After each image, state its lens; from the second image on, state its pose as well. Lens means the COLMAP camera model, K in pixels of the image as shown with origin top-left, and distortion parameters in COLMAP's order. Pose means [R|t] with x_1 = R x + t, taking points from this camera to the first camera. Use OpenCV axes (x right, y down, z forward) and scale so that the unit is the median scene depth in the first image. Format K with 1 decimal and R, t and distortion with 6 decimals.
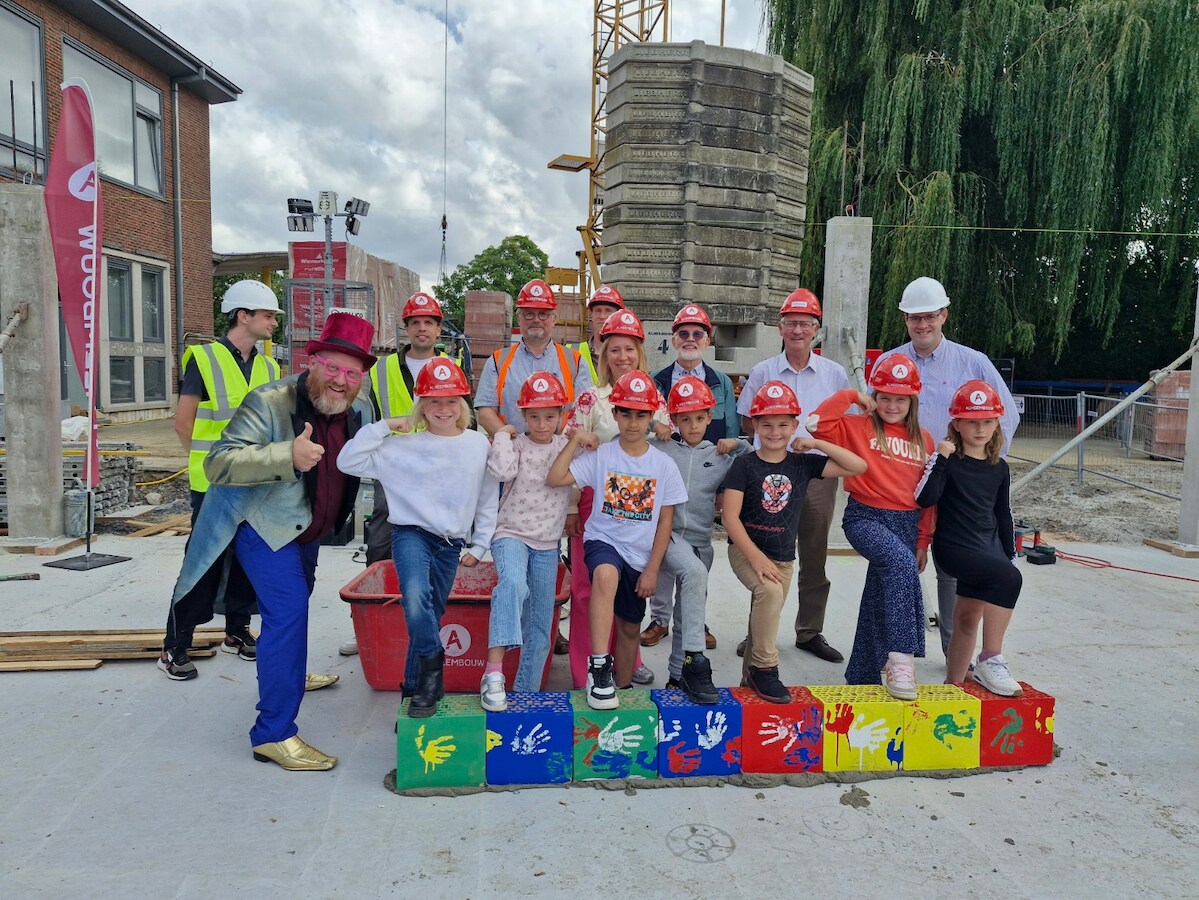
lens RADIAL K [[752.9, 0, 599.5], [0, 752.9, 450.0], [0, 0, 1]] dist [0.049421, -0.076055]
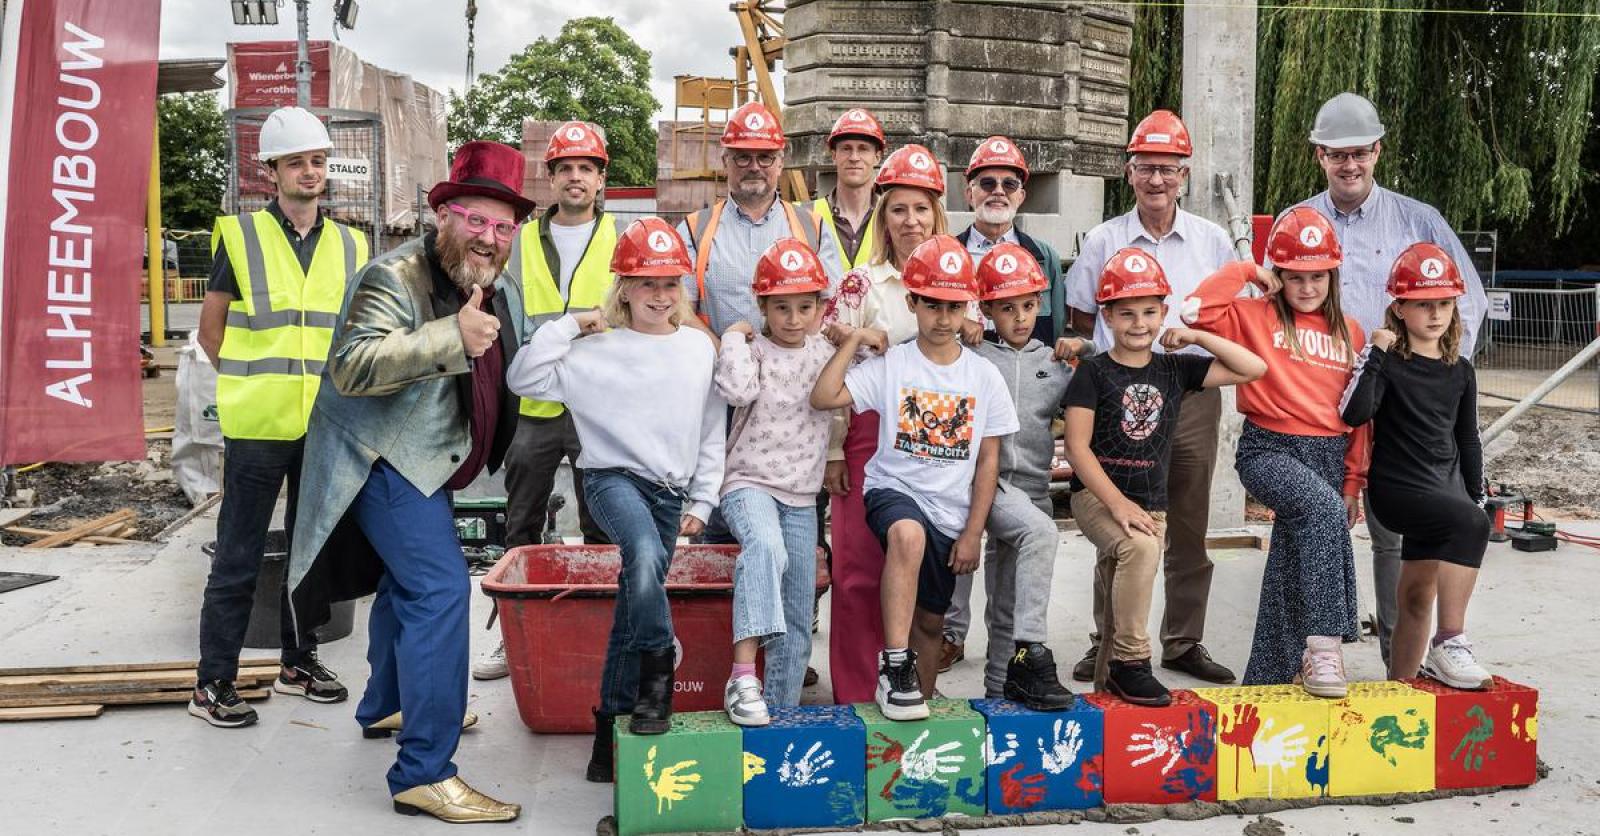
lens RADIAL K [[1391.6, 0, 800.0], [0, 1391.6, 418.0], [0, 0, 1]] dist [-0.041400, 0.003205]
pose [[0.999366, -0.021587, 0.028324, -0.106864], [0.021430, 0.999753, 0.005835, 0.046924], [-0.028443, -0.005224, 0.999582, -0.236188]]
